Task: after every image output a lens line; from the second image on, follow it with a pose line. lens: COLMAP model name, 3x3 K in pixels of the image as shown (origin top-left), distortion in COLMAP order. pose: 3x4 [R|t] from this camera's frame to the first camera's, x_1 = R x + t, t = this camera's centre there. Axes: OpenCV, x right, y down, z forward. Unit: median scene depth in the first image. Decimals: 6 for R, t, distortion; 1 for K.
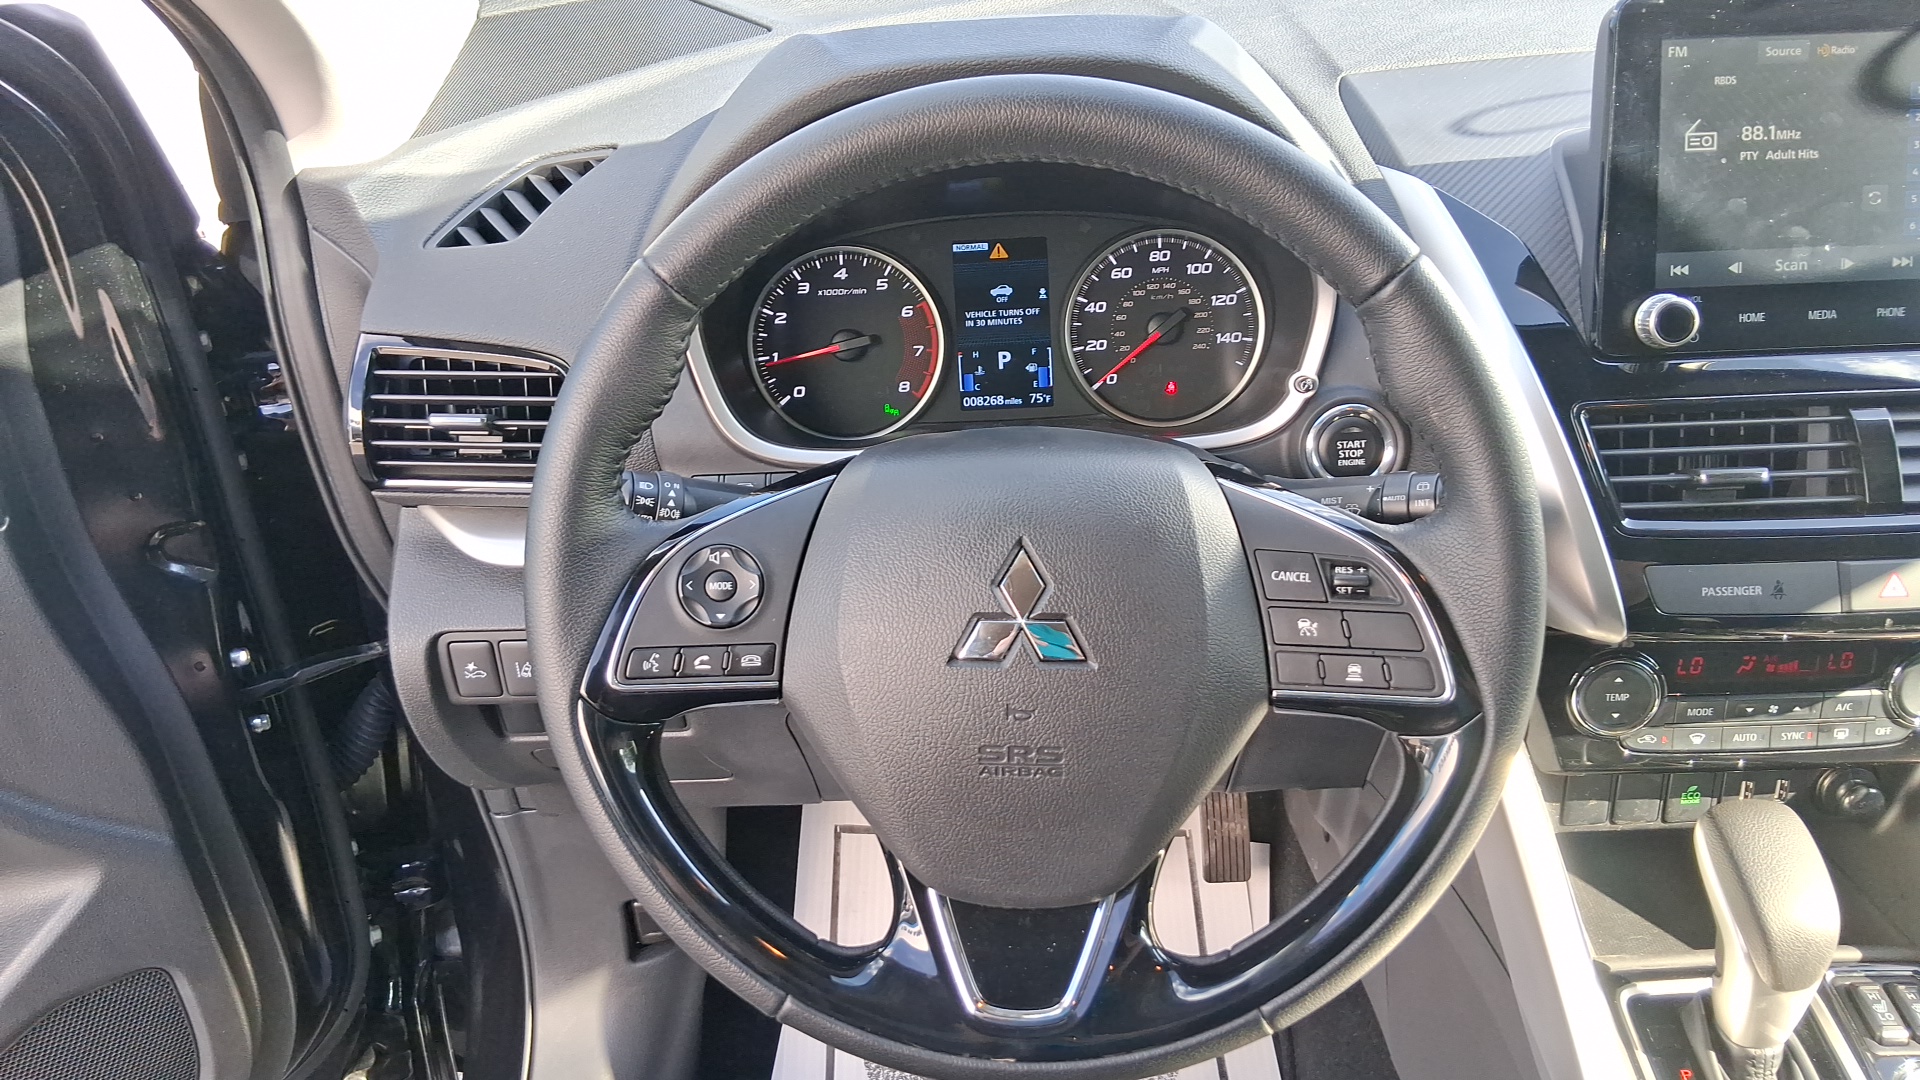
lens RADIAL K [[1485.0, 0, 968.5], [0, 1485.0, 554.8], [0, 0, 1]] dist [0.041654, -0.028581]
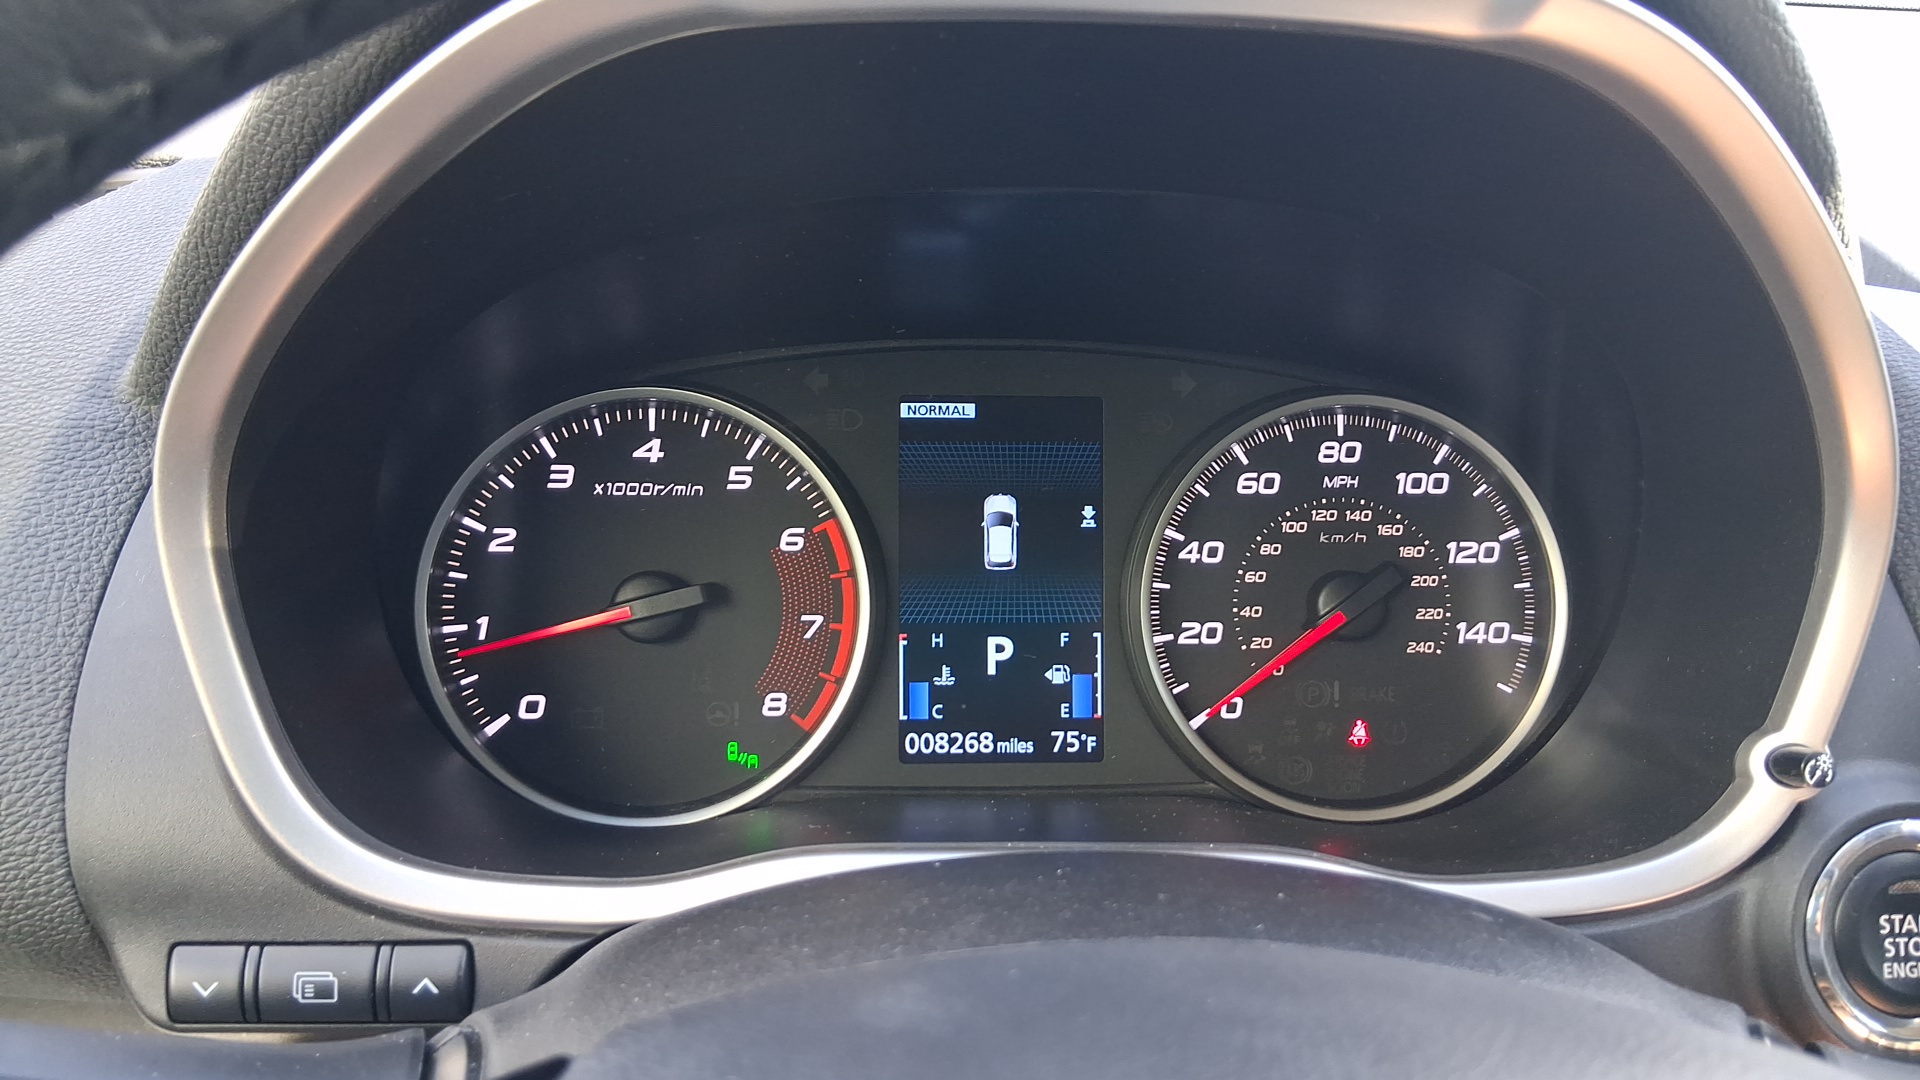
lens RADIAL K [[1480.6, 0, 972.5], [0, 1480.6, 536.0], [0, 0, 1]] dist [0.040946, -0.102251]
pose [[0.992654, 0.053933, 0.108305, -0.035696], [-0.033297, 0.982360, -0.184010, -0.083799], [-0.116319, 0.179052, 0.976939, 0.554138]]
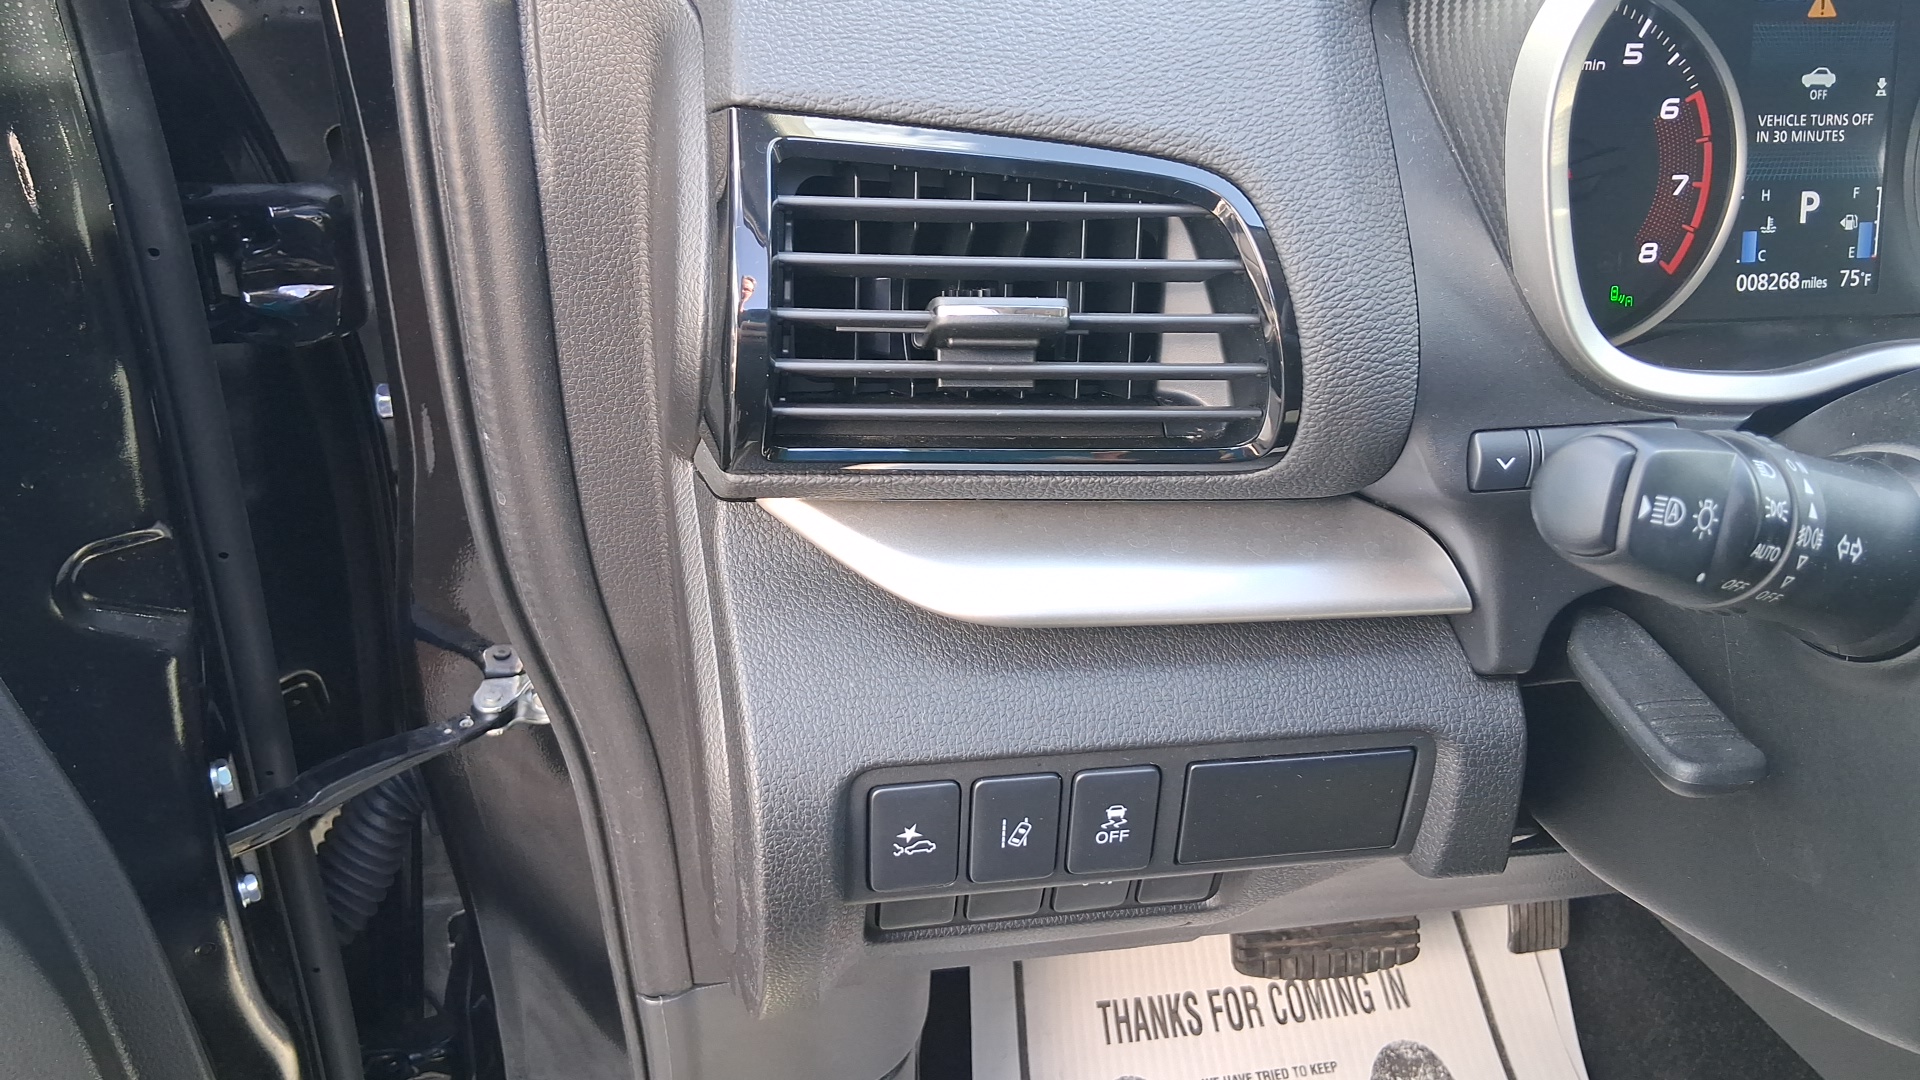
lens RADIAL K [[1480.6, 0, 914.7], [0, 1480.6, 588.6], [0, 0, 1]] dist [0.040946, -0.102251]
pose [[0.977713, -0.035652, 0.206898, -0.420565], [0.019032, 0.996469, 0.081773, -0.041987], [-0.209083, -0.076013, 0.974939, 0.530703]]
